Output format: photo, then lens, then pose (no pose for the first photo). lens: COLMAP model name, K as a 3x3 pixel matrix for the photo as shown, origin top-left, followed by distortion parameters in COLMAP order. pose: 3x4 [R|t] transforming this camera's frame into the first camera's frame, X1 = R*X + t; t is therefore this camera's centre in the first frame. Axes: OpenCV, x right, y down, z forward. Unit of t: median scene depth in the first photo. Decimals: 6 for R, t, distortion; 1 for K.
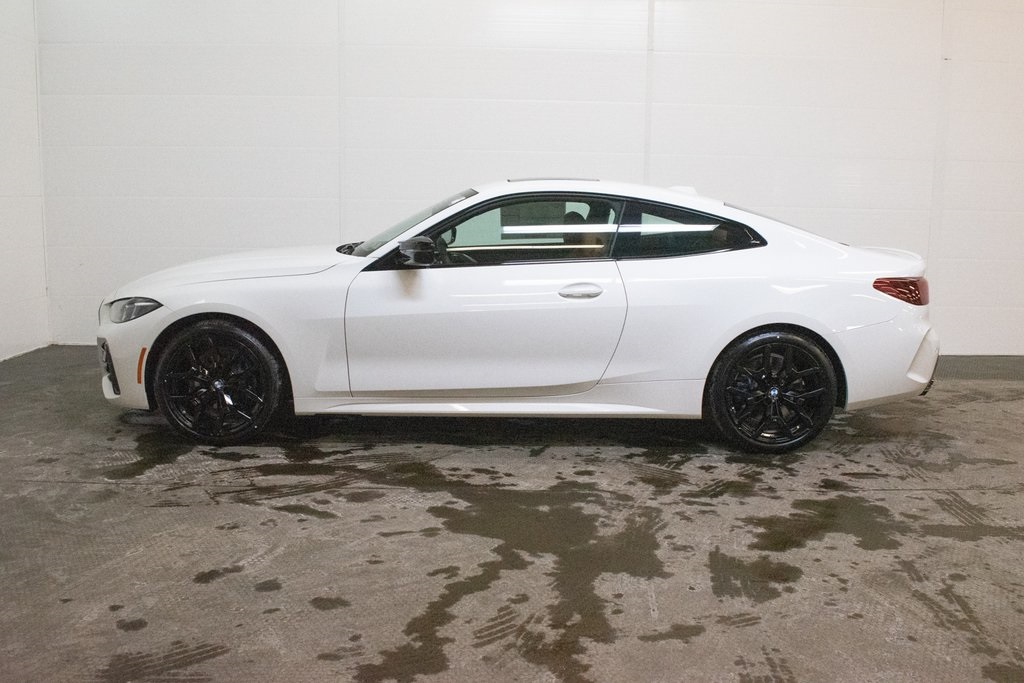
lens RADIAL K [[959.9, 0, 511.5], [0, 959.9, 340.9], [0, 0, 1]] dist [-0.043520, 0.000000]
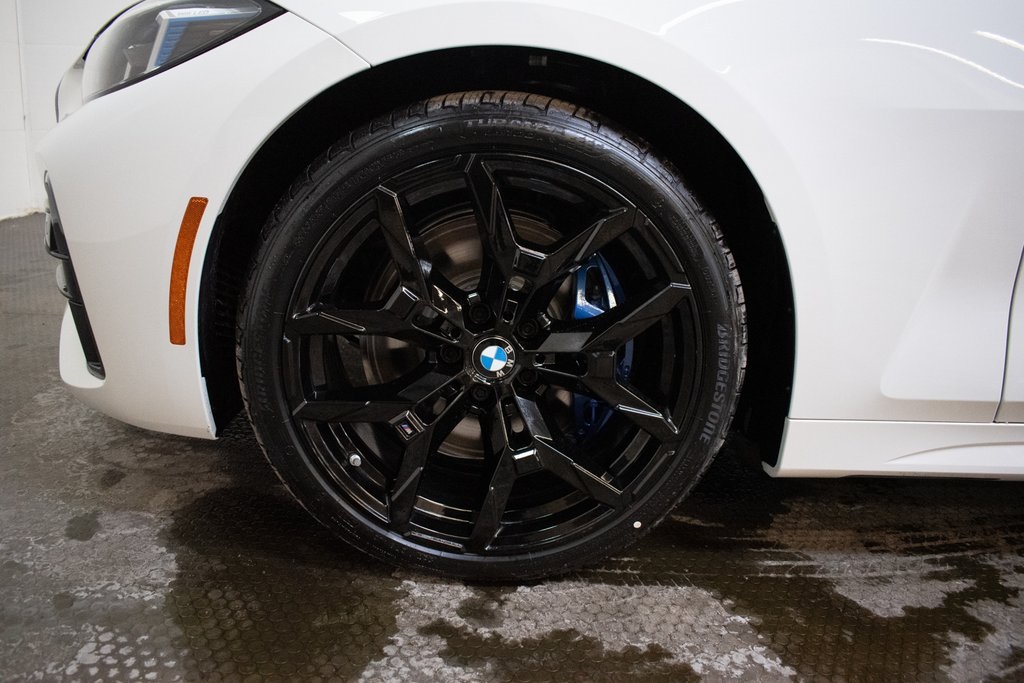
lens RADIAL K [[800.3, 0, 515.6], [0, 800.3, 340.8], [0, 0, 1]] dist [-0.098459, 0.011583]
pose [[0.998389, 0.036767, 0.043207, -0.298517], [-0.042135, 0.990523, 0.130725, 0.012784], [-0.037991, -0.132335, 0.990477, 0.761320]]
